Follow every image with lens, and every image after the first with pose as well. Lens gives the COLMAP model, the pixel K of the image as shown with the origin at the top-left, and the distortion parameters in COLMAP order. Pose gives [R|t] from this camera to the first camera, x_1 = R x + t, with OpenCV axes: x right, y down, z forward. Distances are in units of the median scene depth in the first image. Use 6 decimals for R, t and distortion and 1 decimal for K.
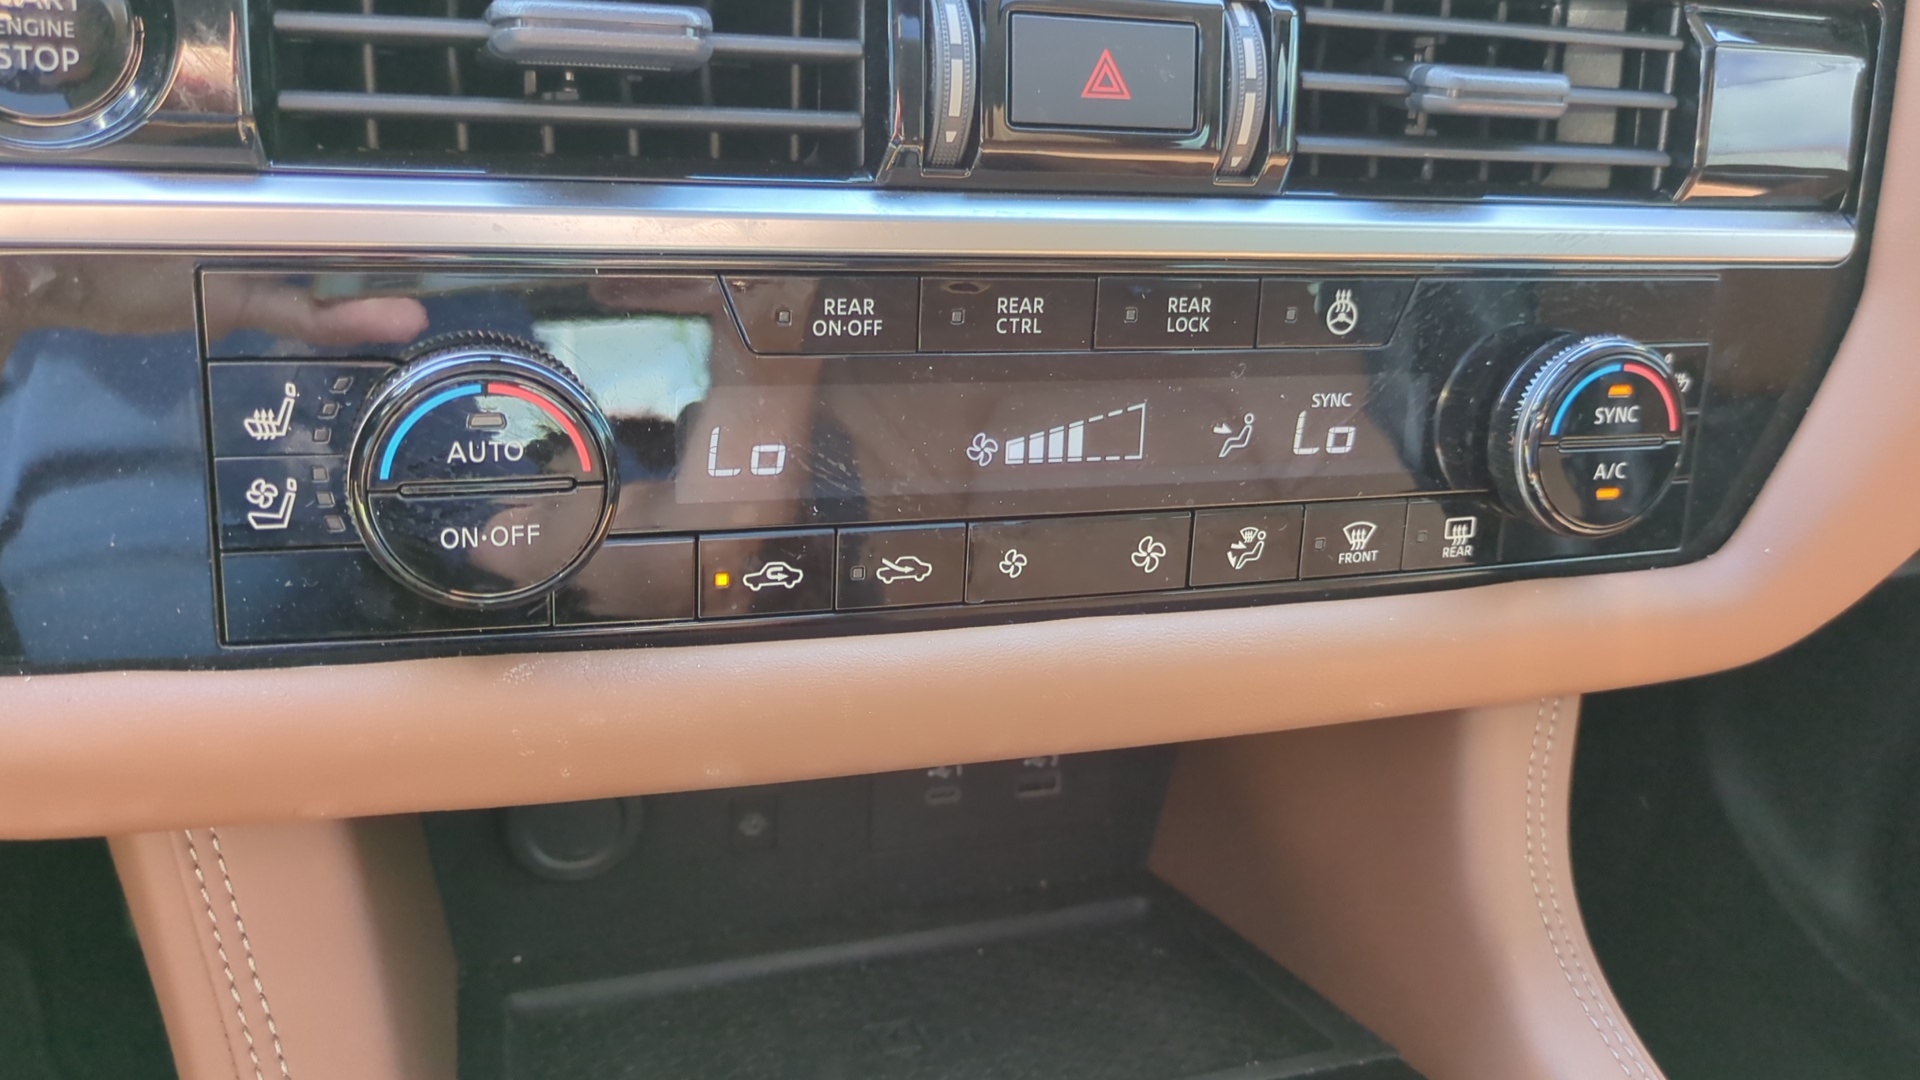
lens RADIAL K [[1638.7, 0, 946.8], [0, 1638.7, 541.0], [0, 0, 1]] dist [0.028327, -0.039917]
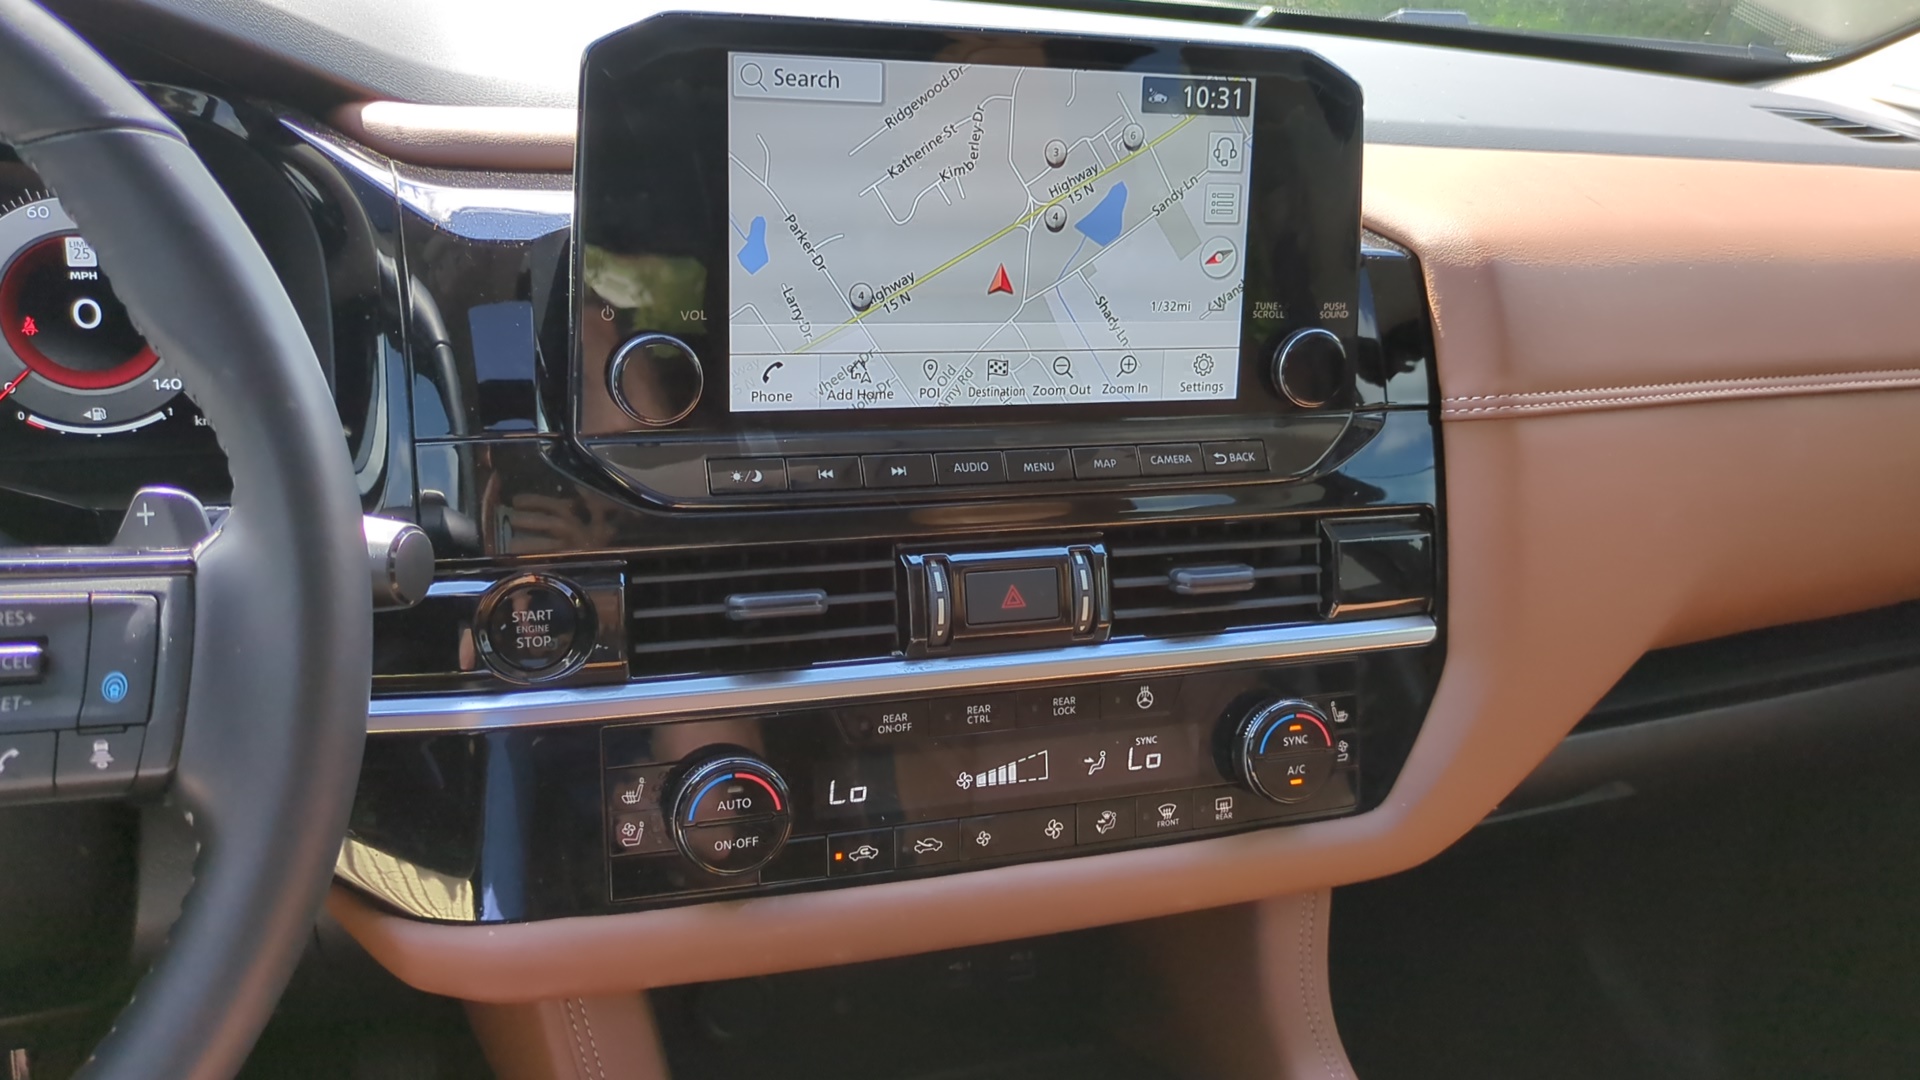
lens RADIAL K [[1638.7, 0, 952.4], [0, 1638.7, 529.0], [0, 0, 1]] dist [0.028327, -0.039917]
pose [[0.998358, -0.057177, 0.003386, 0.017440], [0.057034, 0.986961, -0.150518, -0.057663], [0.005264, 0.150464, 0.988601, -0.979954]]
